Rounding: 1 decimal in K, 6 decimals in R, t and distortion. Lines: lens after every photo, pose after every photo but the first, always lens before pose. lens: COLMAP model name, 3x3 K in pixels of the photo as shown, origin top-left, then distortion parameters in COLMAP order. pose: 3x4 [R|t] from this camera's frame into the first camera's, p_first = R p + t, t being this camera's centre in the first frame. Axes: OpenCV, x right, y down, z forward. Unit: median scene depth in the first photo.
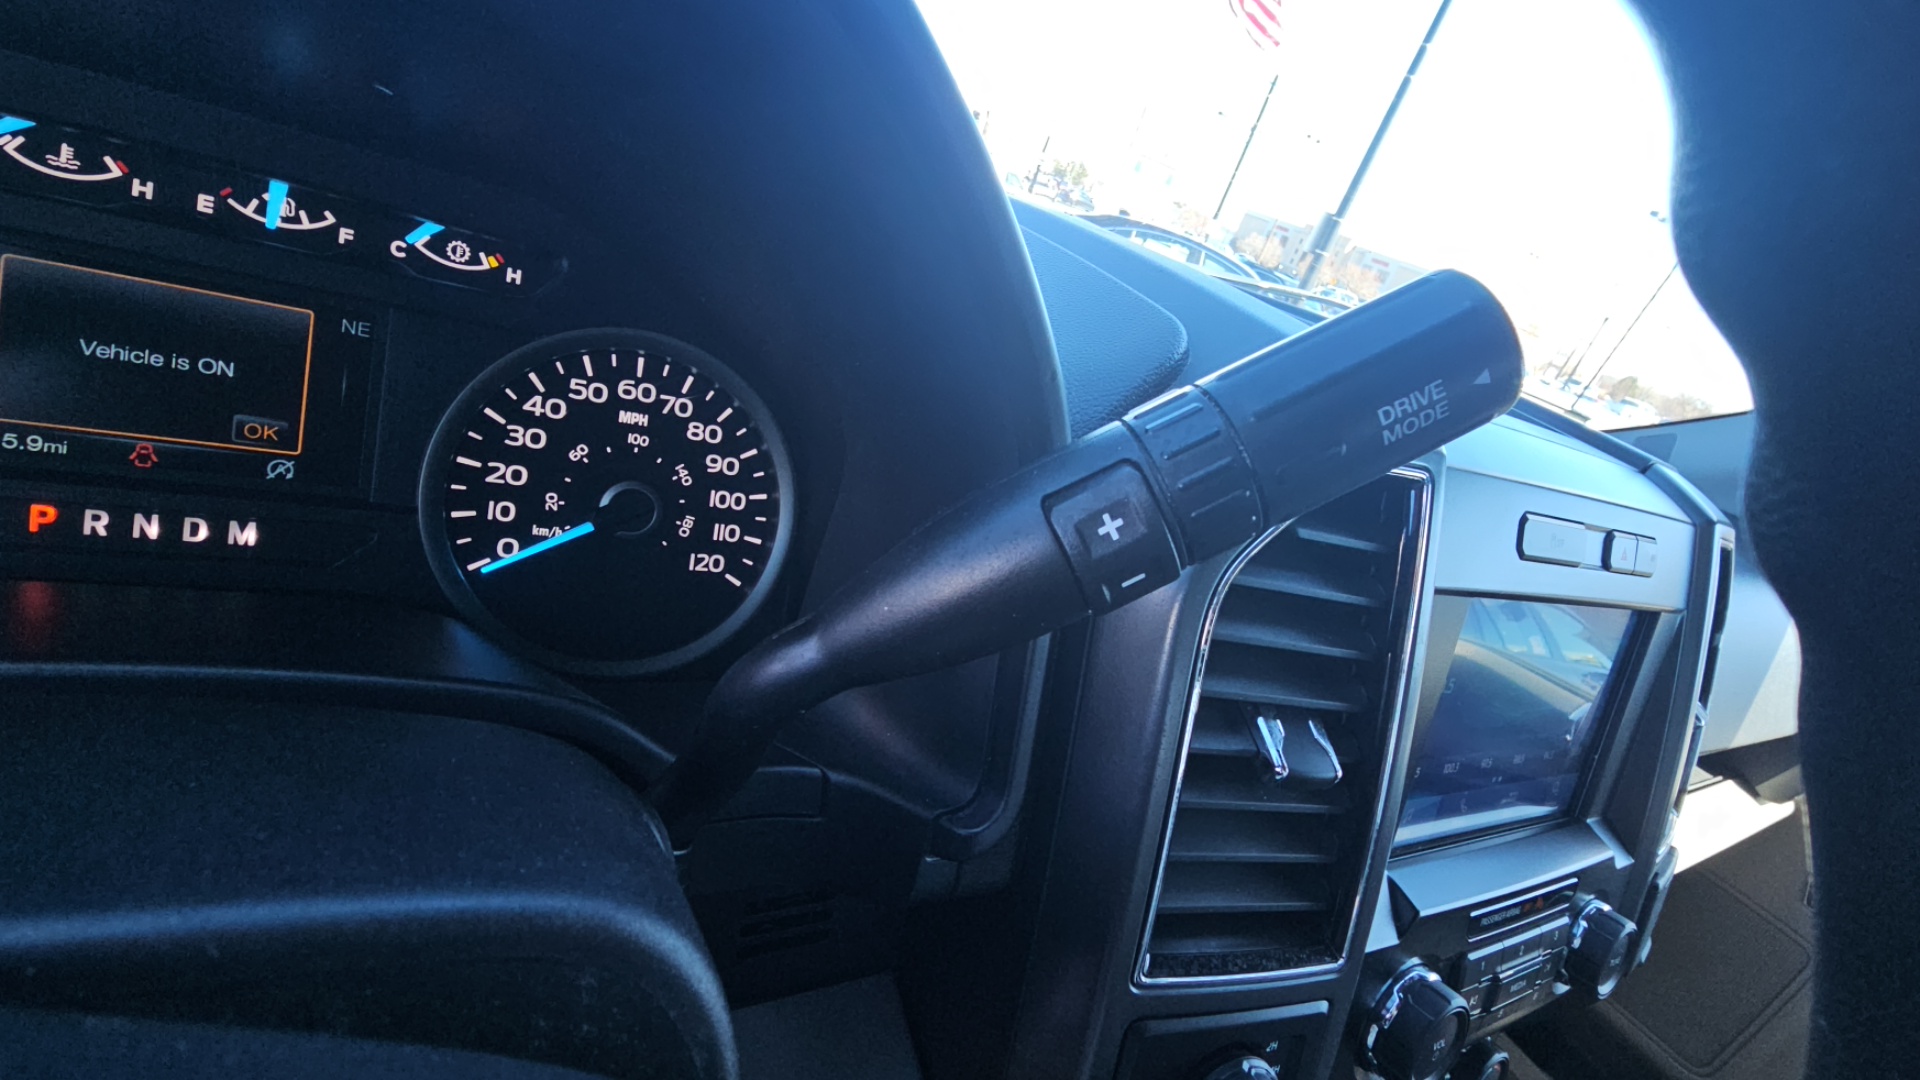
lens RADIAL K [[855.0, 0, 979.5], [0, 855.0, 544.3], [0, 0, 1]] dist [0.009249, -0.006876]
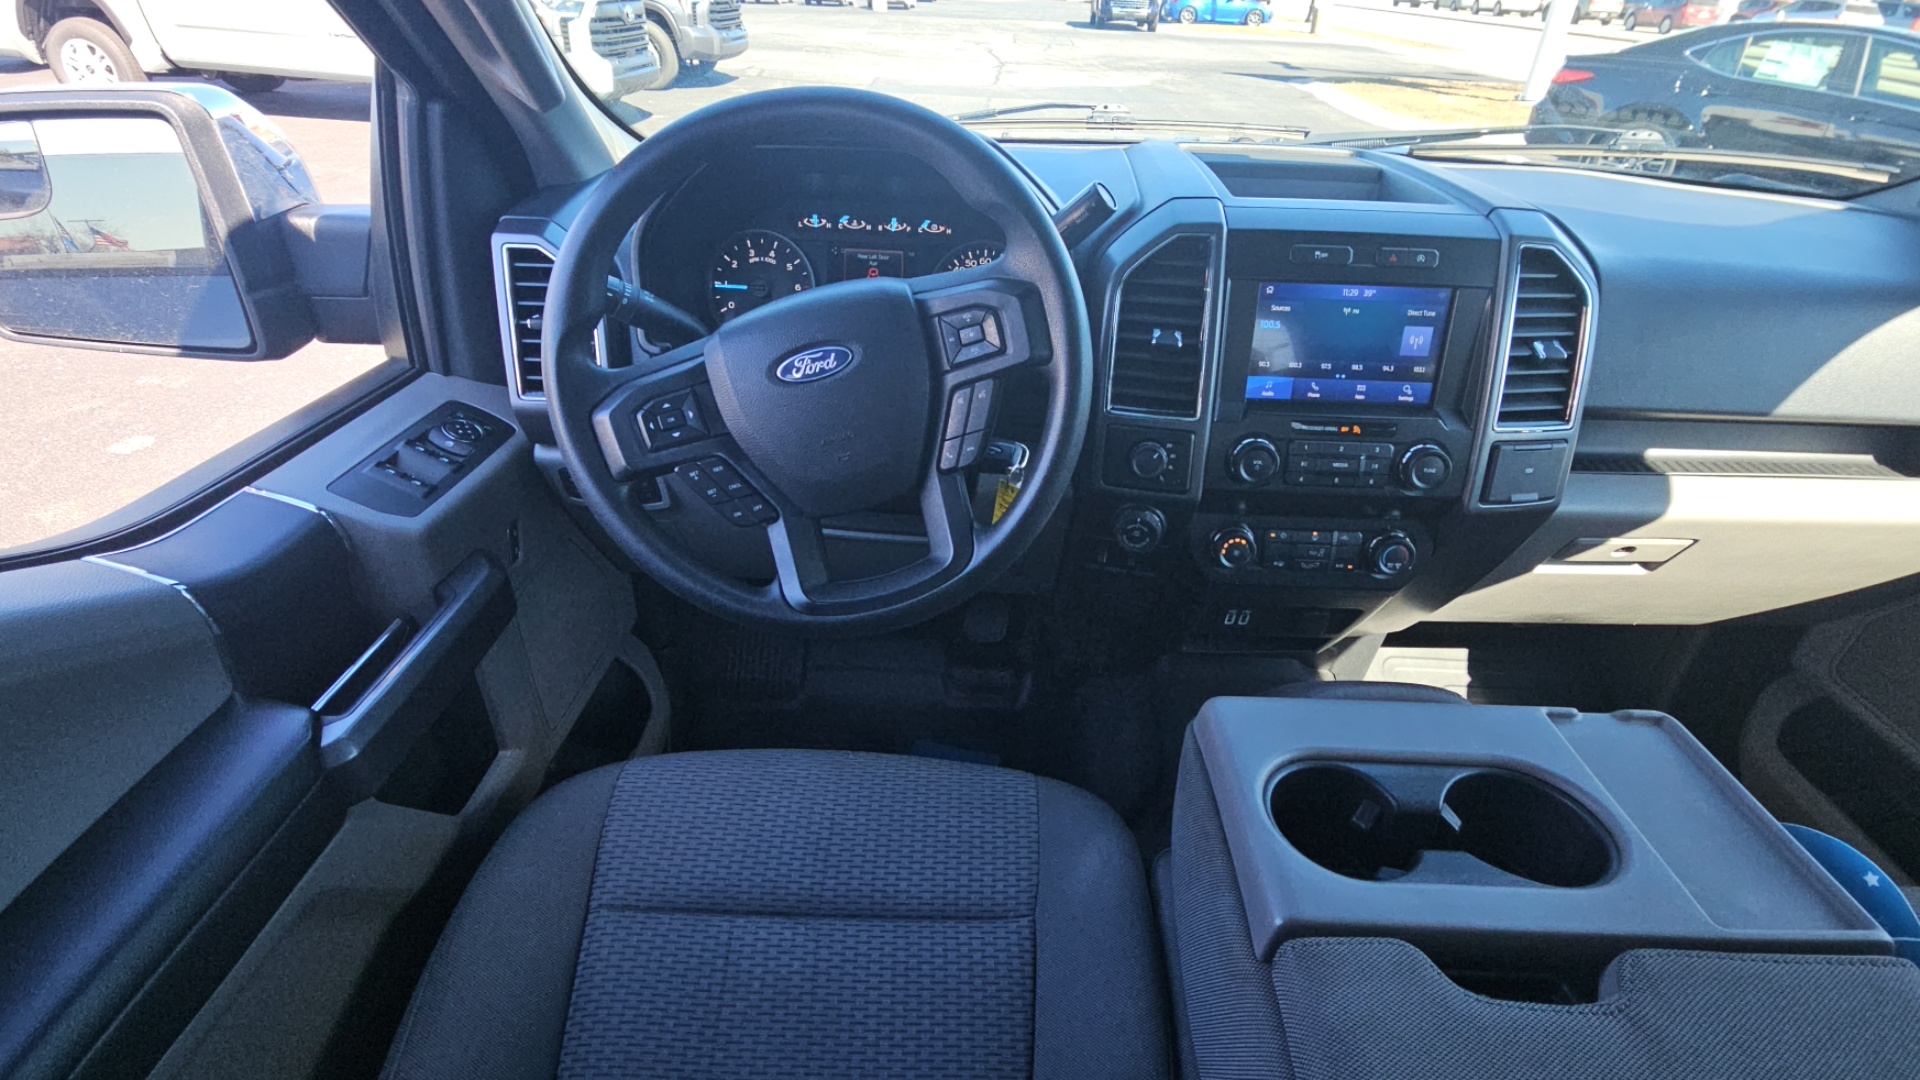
lens RADIAL K [[855.0, 0, 976.2], [0, 855.0, 549.3], [0, 0, 1]] dist [0.009249, -0.006876]
pose [[0.821759, 0.000794, -0.569834, 1.457163], [0.038486, 0.997638, 0.056891, 0.743132], [0.568534, -0.068682, 0.819788, -1.776133]]
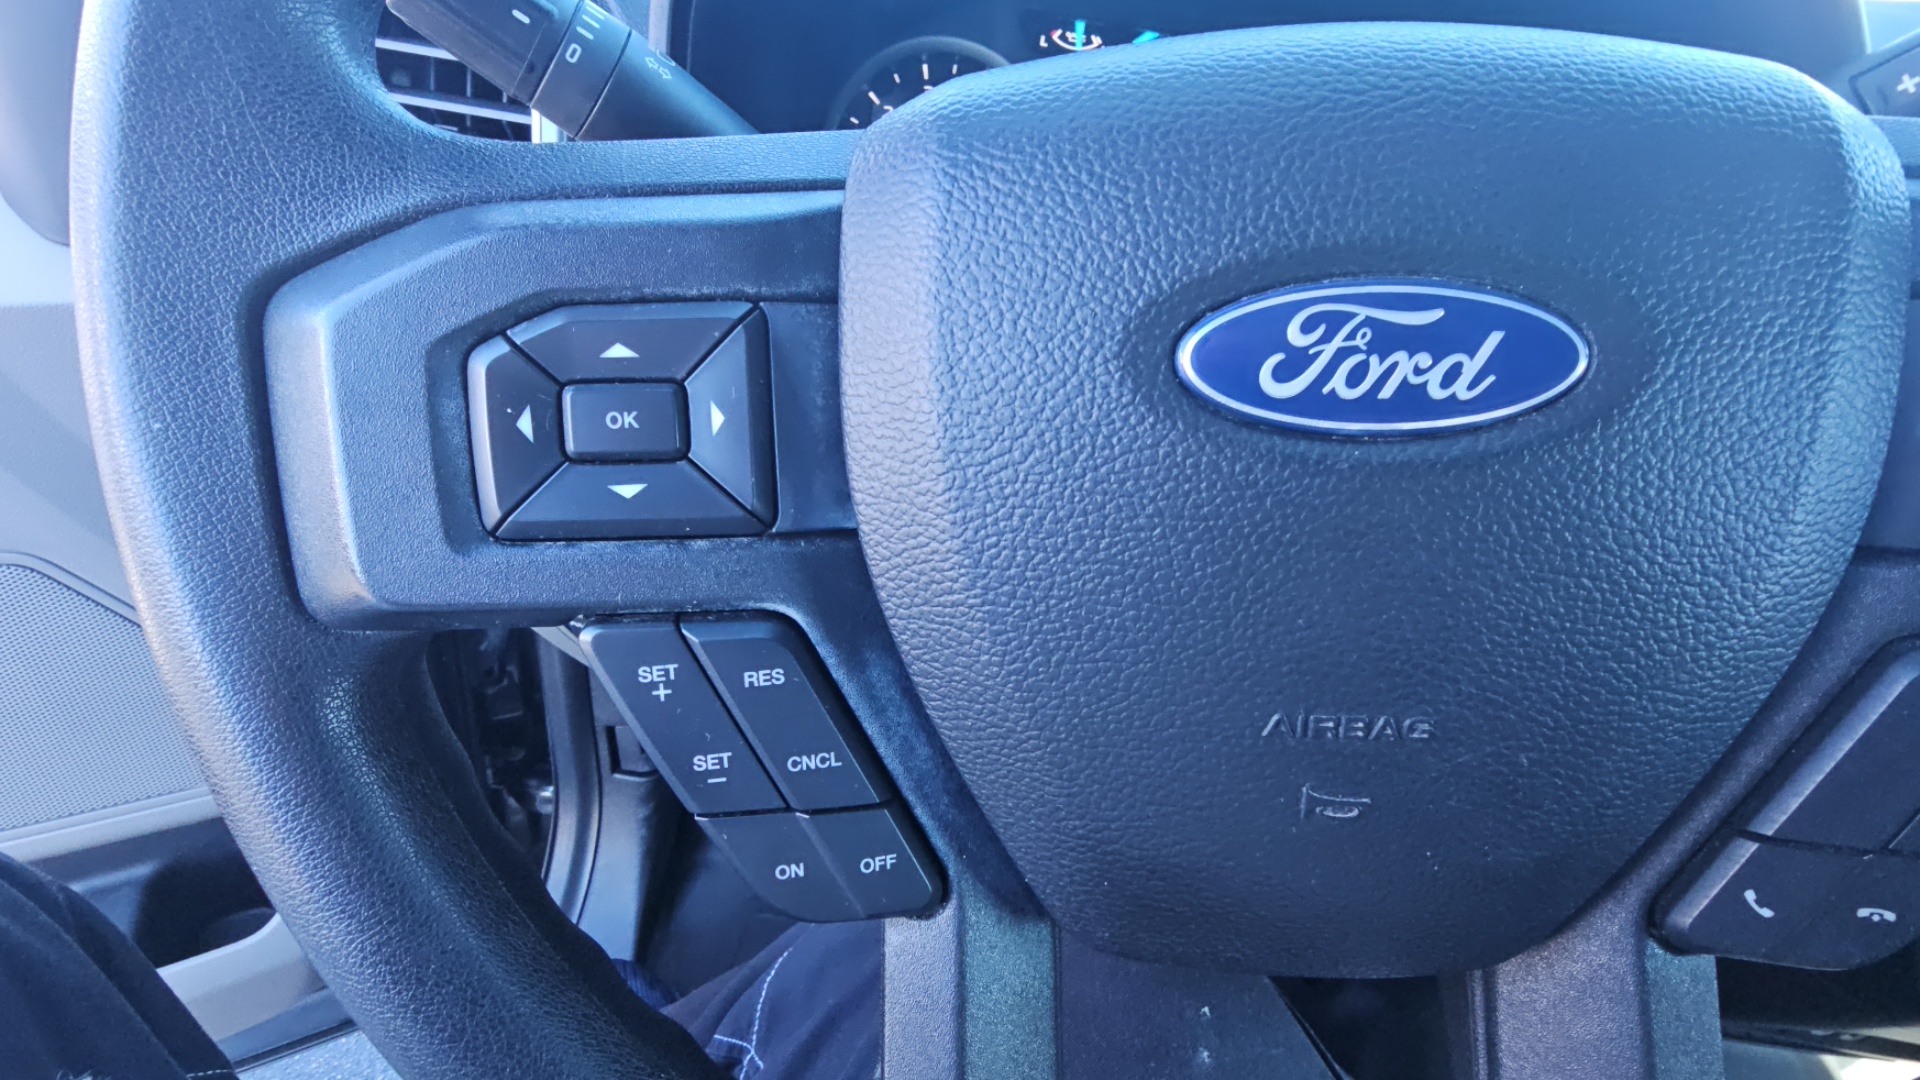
lens RADIAL K [[855.0, 0, 966.0], [0, 855.0, 542.0], [0, 0, 1]] dist [0.009249, -0.006876]
pose [[0.770764, 0.229045, -0.594526, -0.064017], [-0.241044, 0.968616, 0.060669, 0.484839], [0.589763, 0.096546, 0.801784, -0.604272]]
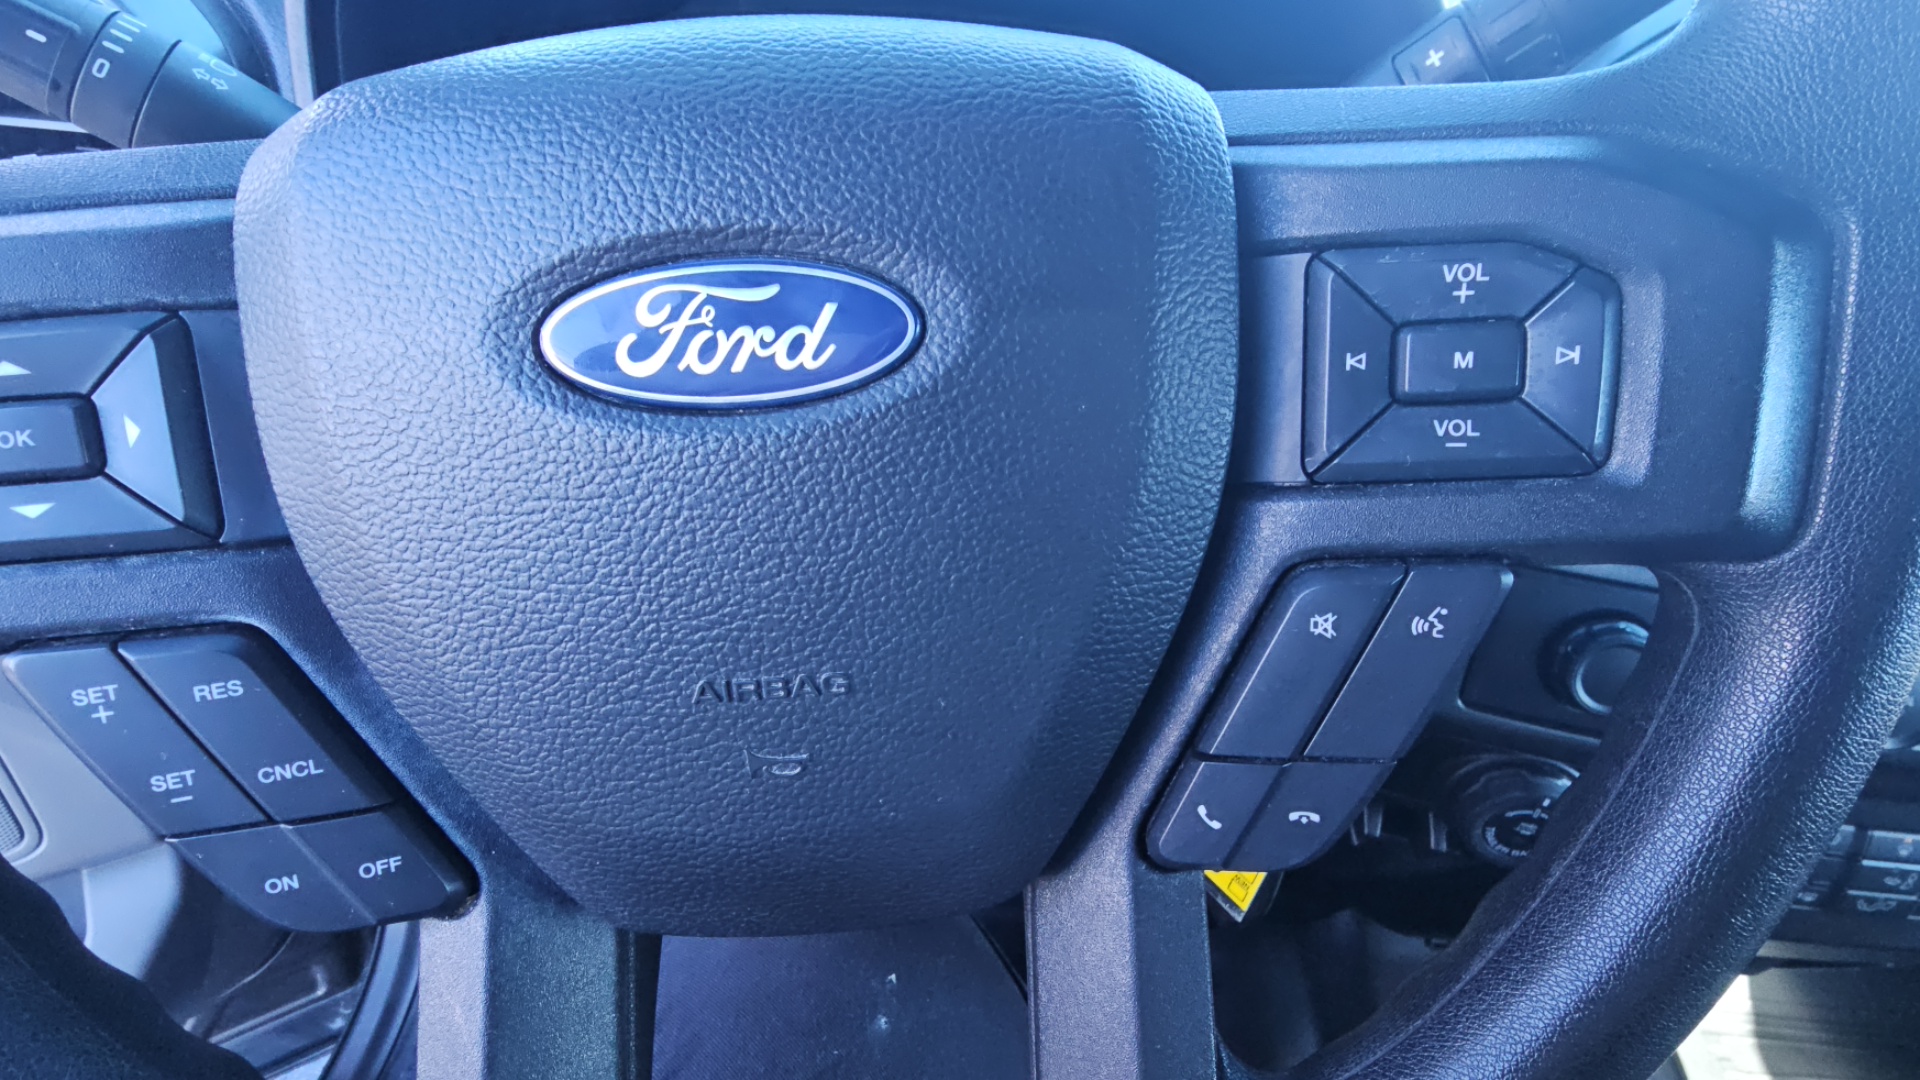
lens RADIAL K [[855.0, 0, 963.7], [0, 855.0, 543.6], [0, 0, 1]] dist [0.009249, -0.006876]
pose [[0.832682, 0.168475, -0.527501, 0.187487], [-0.173897, 0.983961, 0.039757, 0.439491], [0.525738, 0.058626, 0.848624, -0.453289]]
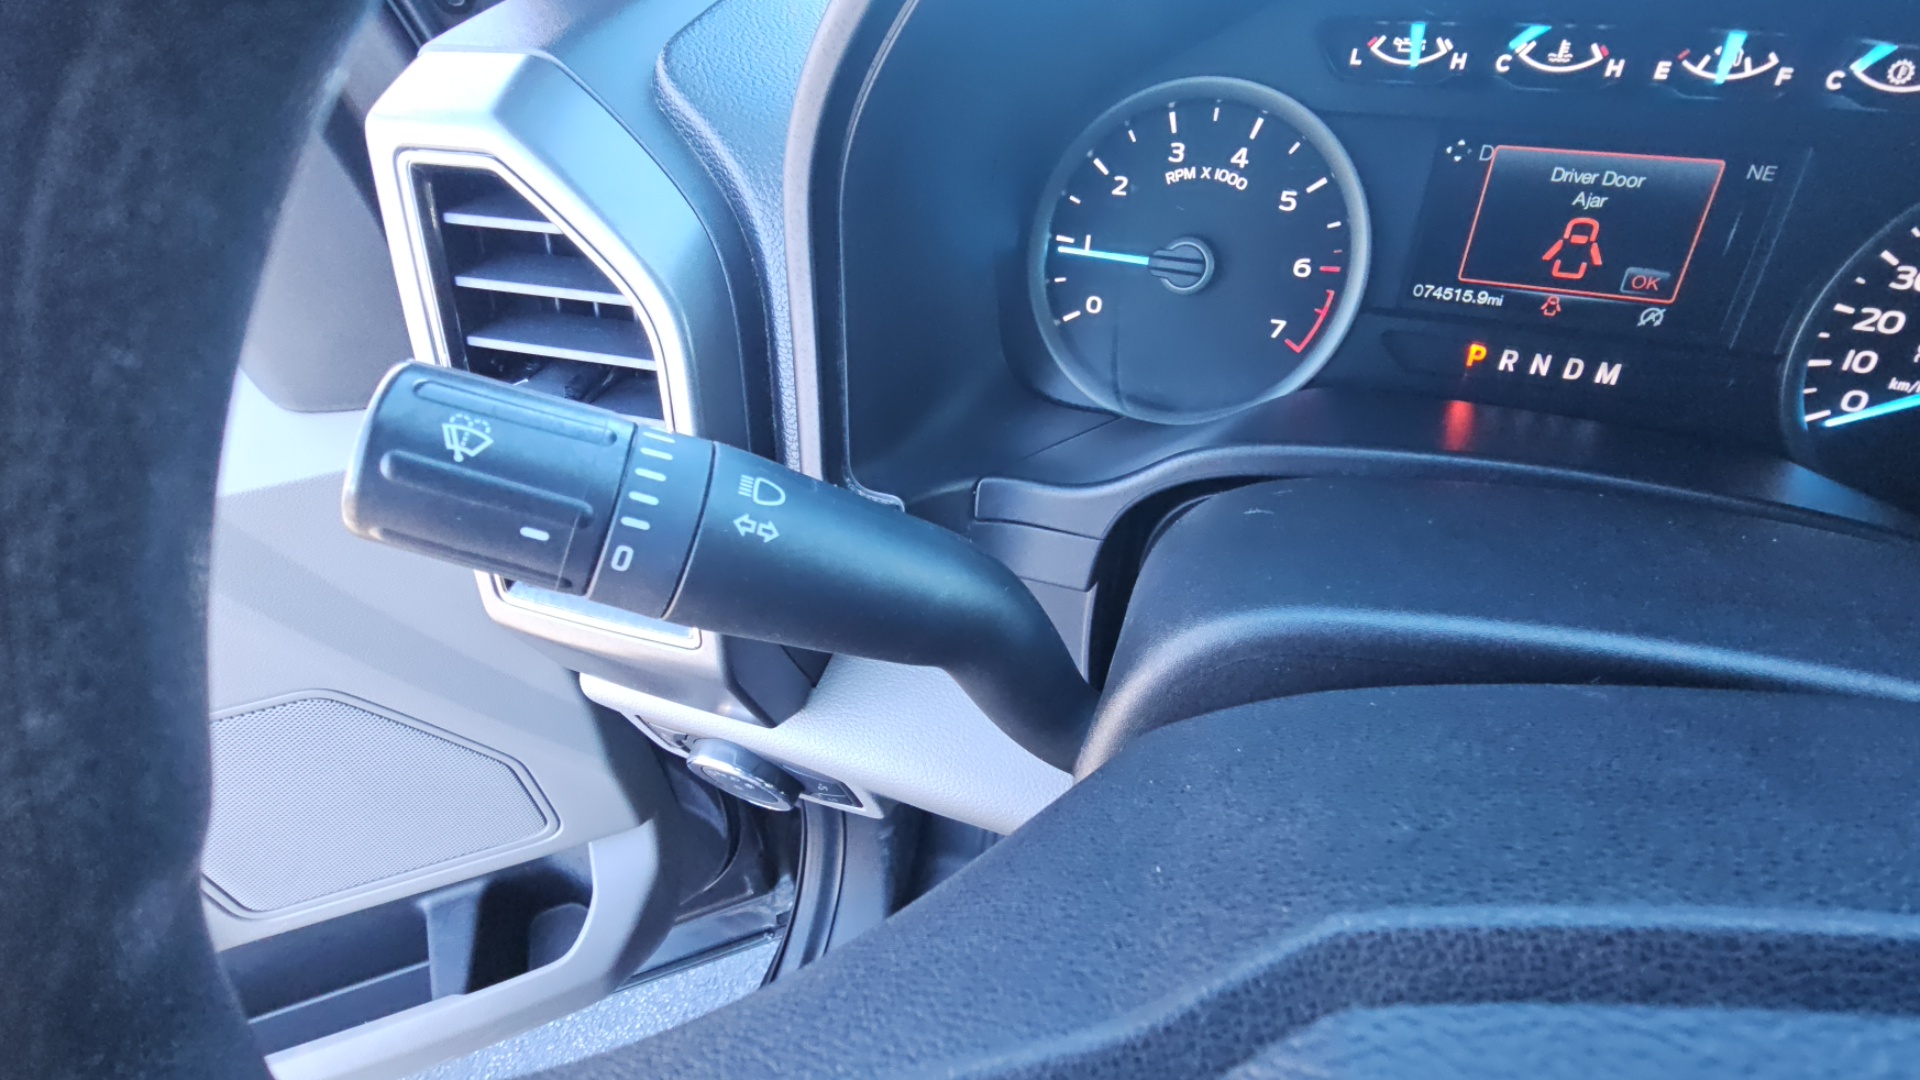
lens RADIAL K [[855.0, 0, 986.6], [0, 855.0, 539.8], [0, 0, 1]] dist [0.009249, -0.006876]
pose [[0.602533, 0.216631, -0.768131, -0.375581], [-0.048591, 0.970629, 0.235625, -0.024042], [0.796614, -0.104648, 0.595362, -0.346124]]
